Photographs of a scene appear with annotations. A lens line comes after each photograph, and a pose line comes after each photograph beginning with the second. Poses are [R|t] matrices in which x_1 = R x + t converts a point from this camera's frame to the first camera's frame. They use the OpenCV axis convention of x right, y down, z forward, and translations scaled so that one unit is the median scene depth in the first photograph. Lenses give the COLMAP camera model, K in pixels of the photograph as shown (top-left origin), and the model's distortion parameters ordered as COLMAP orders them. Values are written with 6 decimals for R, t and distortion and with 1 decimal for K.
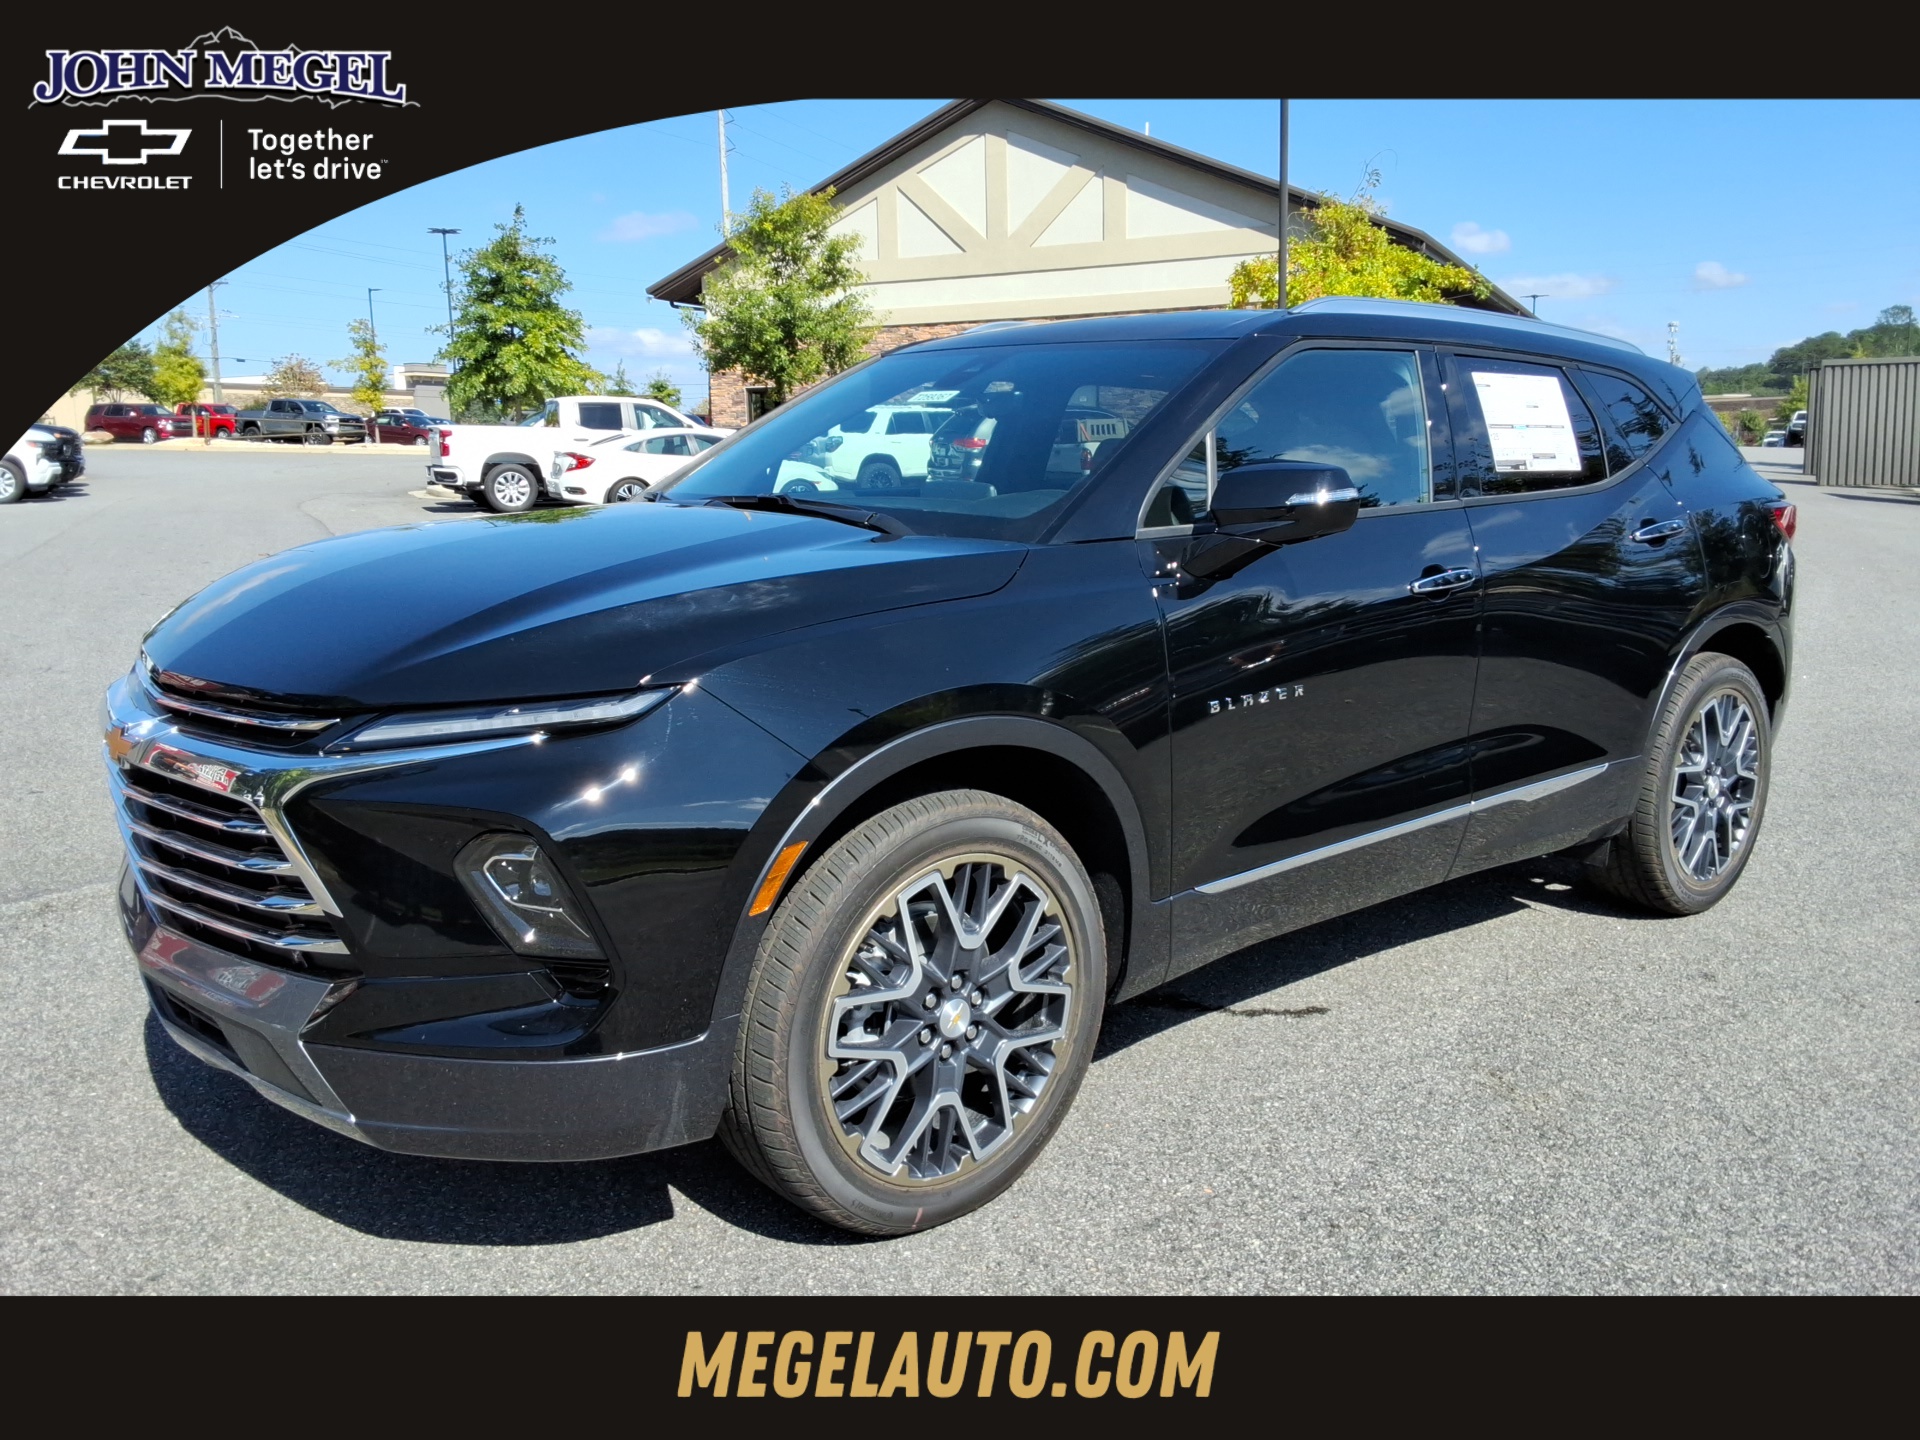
lens RADIAL K [[1531.9, 0, 972.4], [0, 1531.9, 682.3], [0, 0, 1]] dist [0.120085, -0.196659]
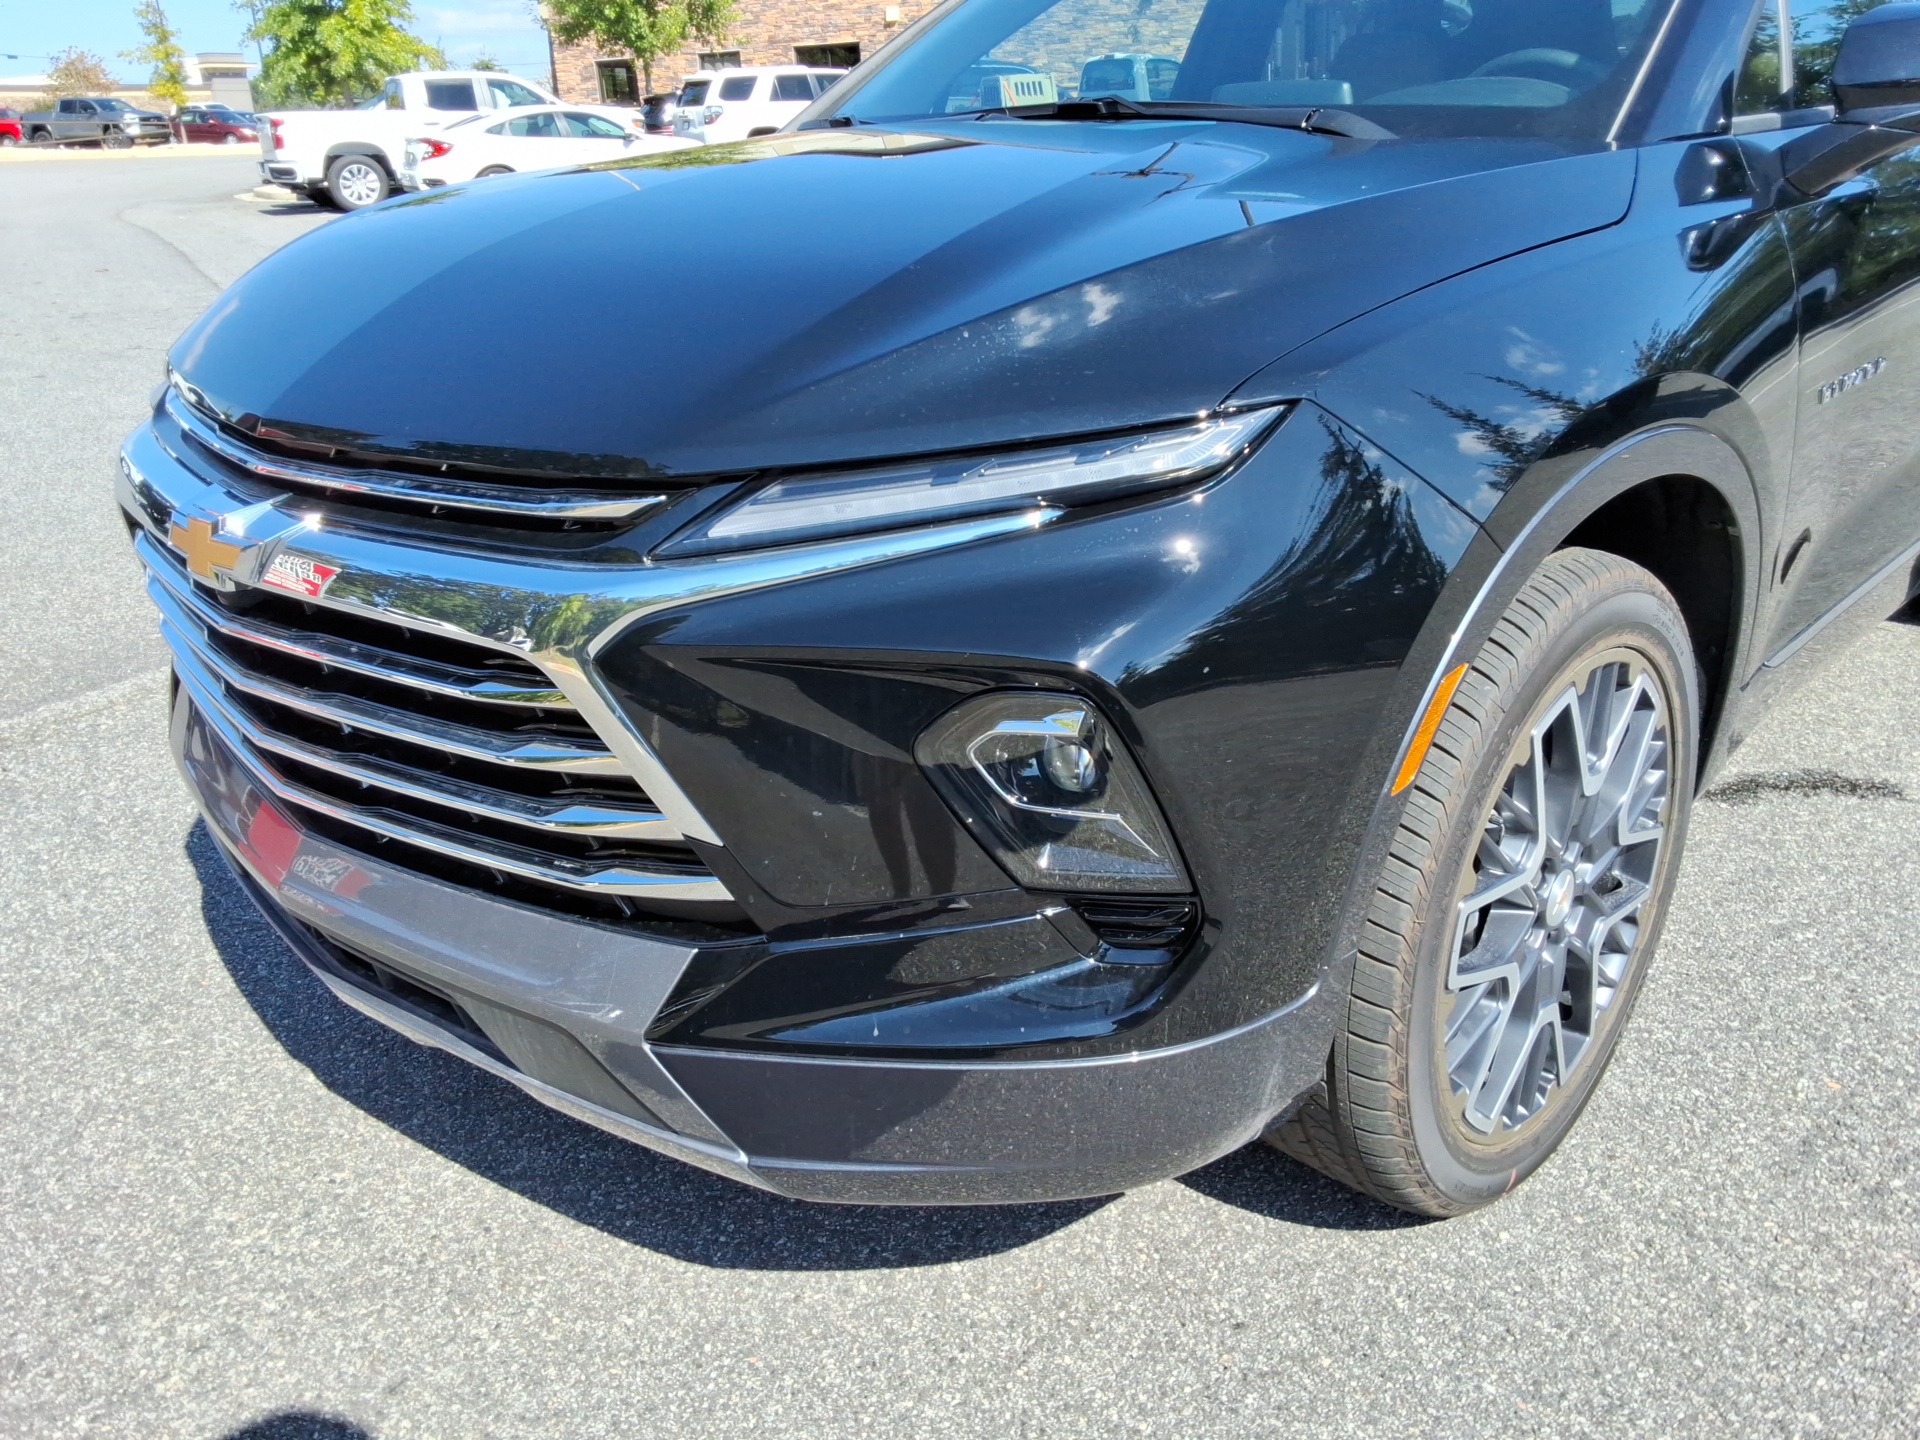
lens RADIAL K [[1557.5, 0, 957.5], [0, 1557.5, 663.3], [0, 0, 1]] dist [0.102419, -0.177467]
pose [[0.996151, -0.059519, 0.064350, -0.198250], [0.047167, 0.982751, 0.178819, -0.007356], [-0.073883, -0.175096, 0.981775, 0.248754]]
